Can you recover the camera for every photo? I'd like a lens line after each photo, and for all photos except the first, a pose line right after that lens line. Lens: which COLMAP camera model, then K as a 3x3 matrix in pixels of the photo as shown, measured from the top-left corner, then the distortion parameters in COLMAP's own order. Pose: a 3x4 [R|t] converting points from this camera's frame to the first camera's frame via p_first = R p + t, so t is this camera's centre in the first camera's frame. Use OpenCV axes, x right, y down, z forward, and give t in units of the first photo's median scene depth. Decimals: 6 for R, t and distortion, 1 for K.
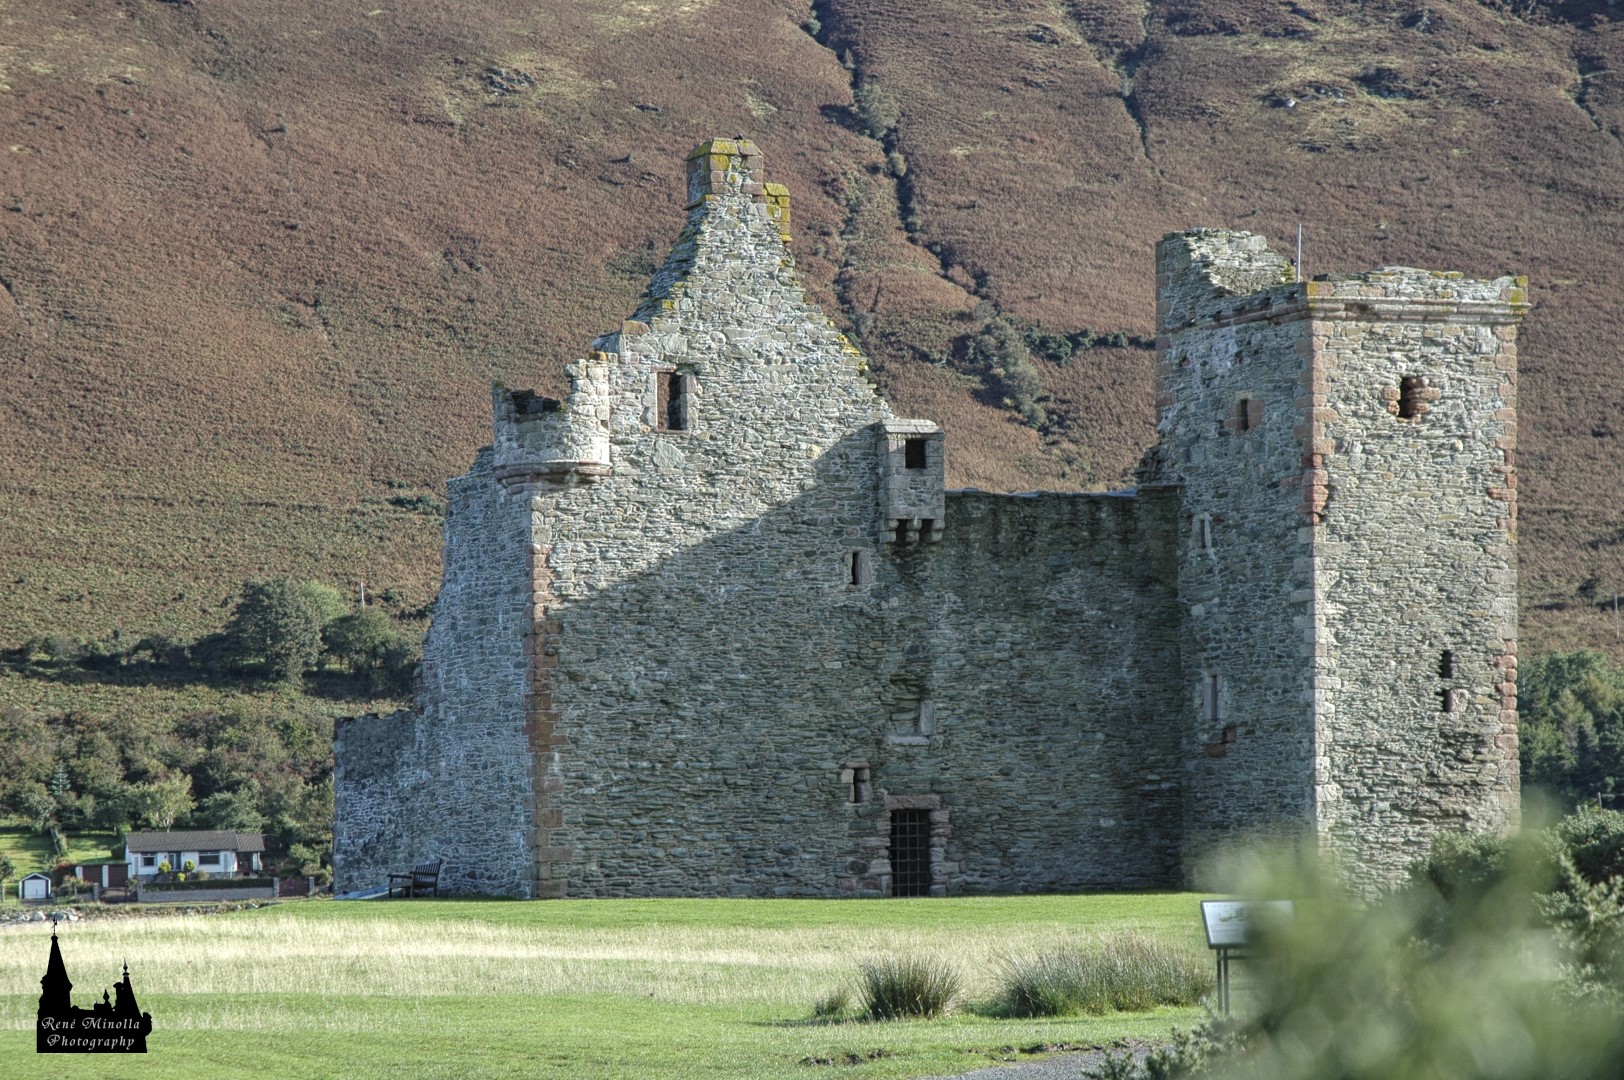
lens RADIAL K [[4488.9, 0, 709.1], [0, 4488.9, 715.0], [0, 0, 1]] dist [0.292825, 0.000000]
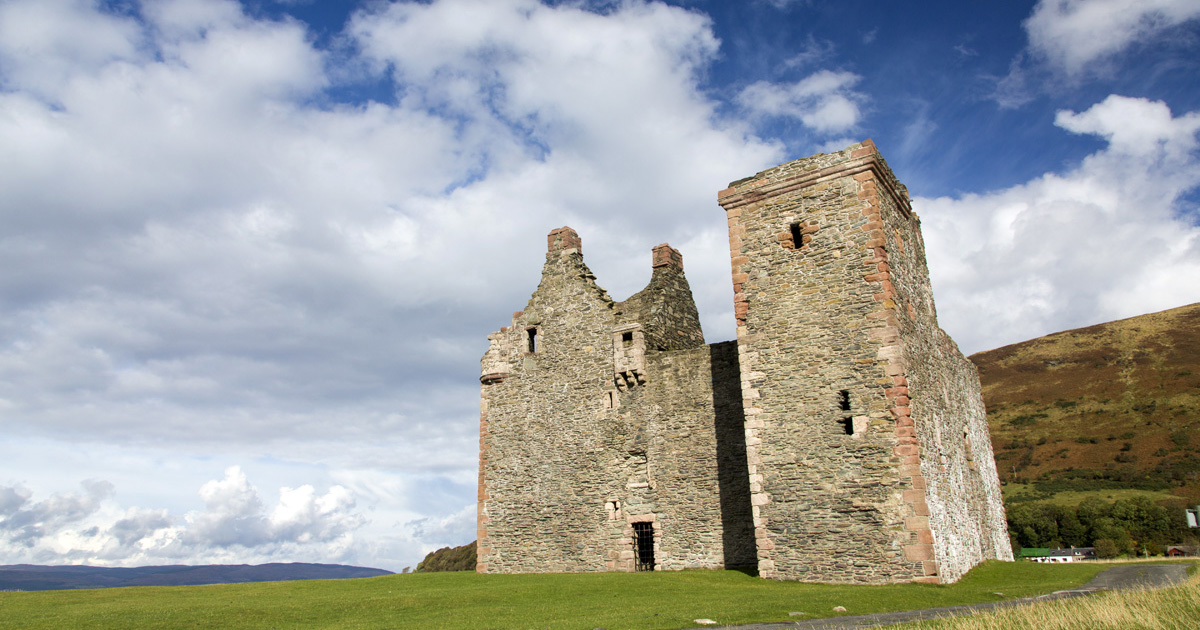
lens RADIAL K [[811.8, 0, 589.7], [0, 811.8, 257.0], [0, 0, 1]] dist [-0.000373, 0.001068]
pose [[0.468678, -0.311780, -0.826519, 0.349896], [0.036348, 0.941658, -0.334602, 0.029100], [0.882621, 0.126778, 0.452667, 0.802404]]
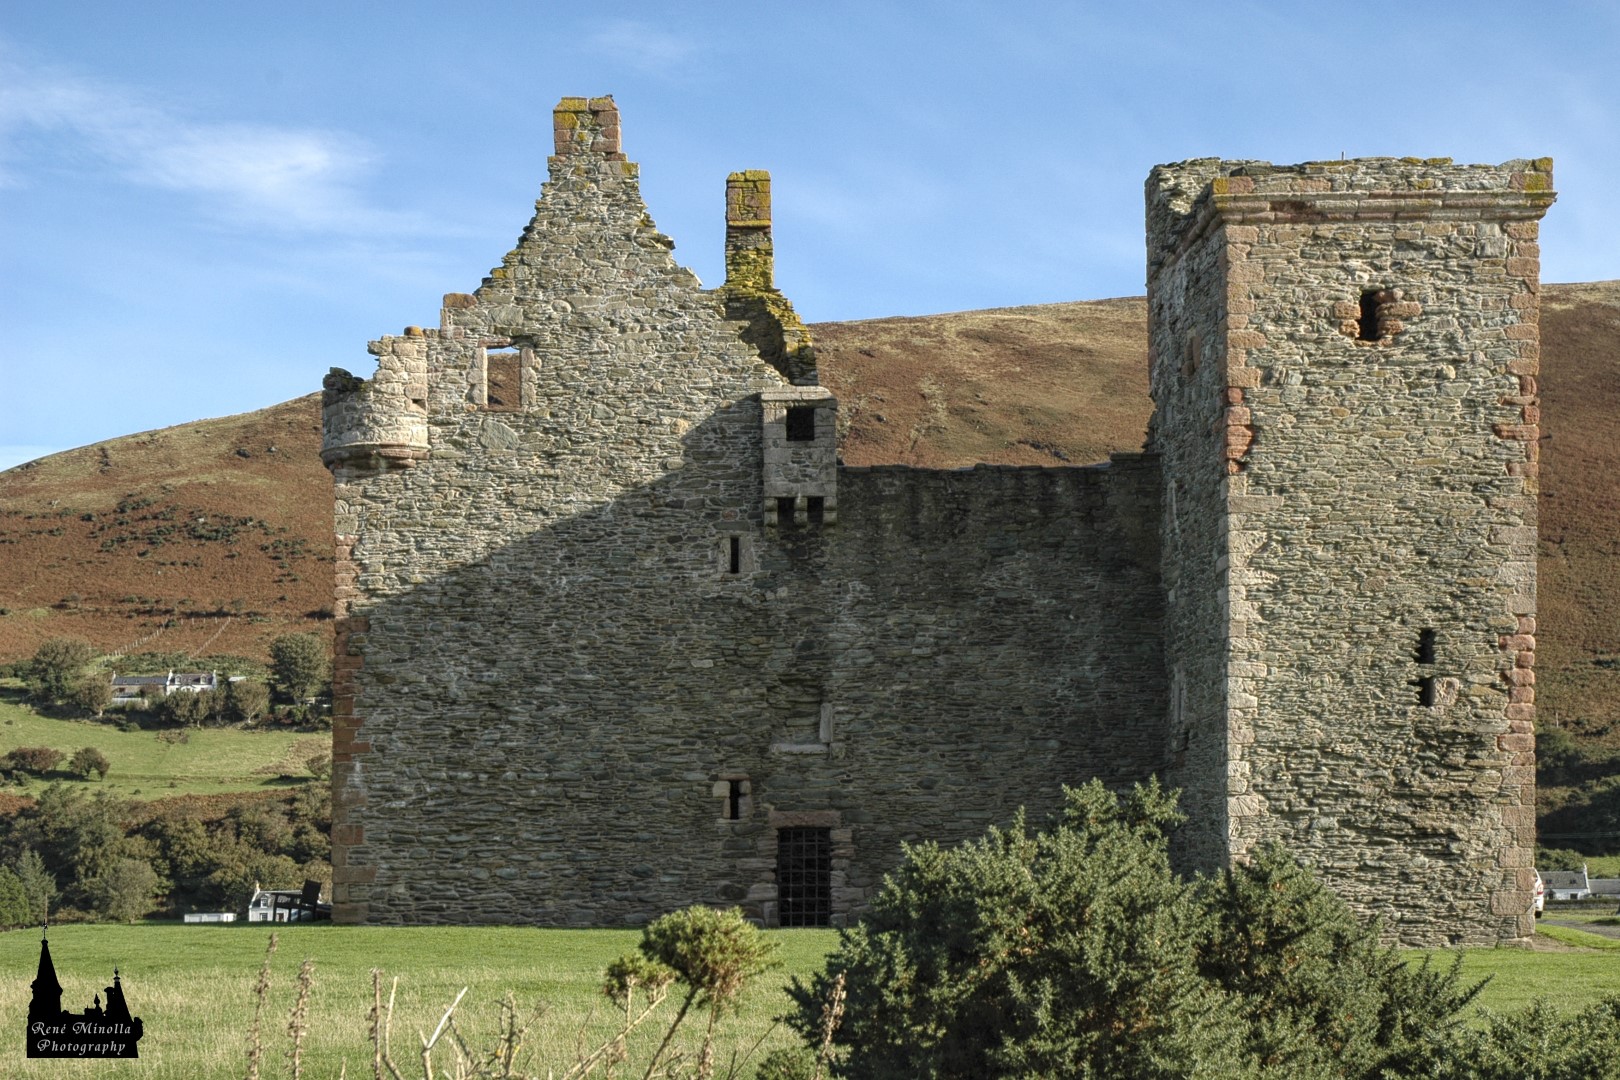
lens RADIAL K [[2380.2, 0, 779.5], [0, 2380.2, 628.0], [0, 0, 1]] dist [0.124883, 0.000000]
pose [[0.895638, -0.033584, -0.443513, 0.245867], [0.001245, 0.997331, -0.073007, 0.015999], [0.444781, 0.064836, 0.893290, 0.573438]]
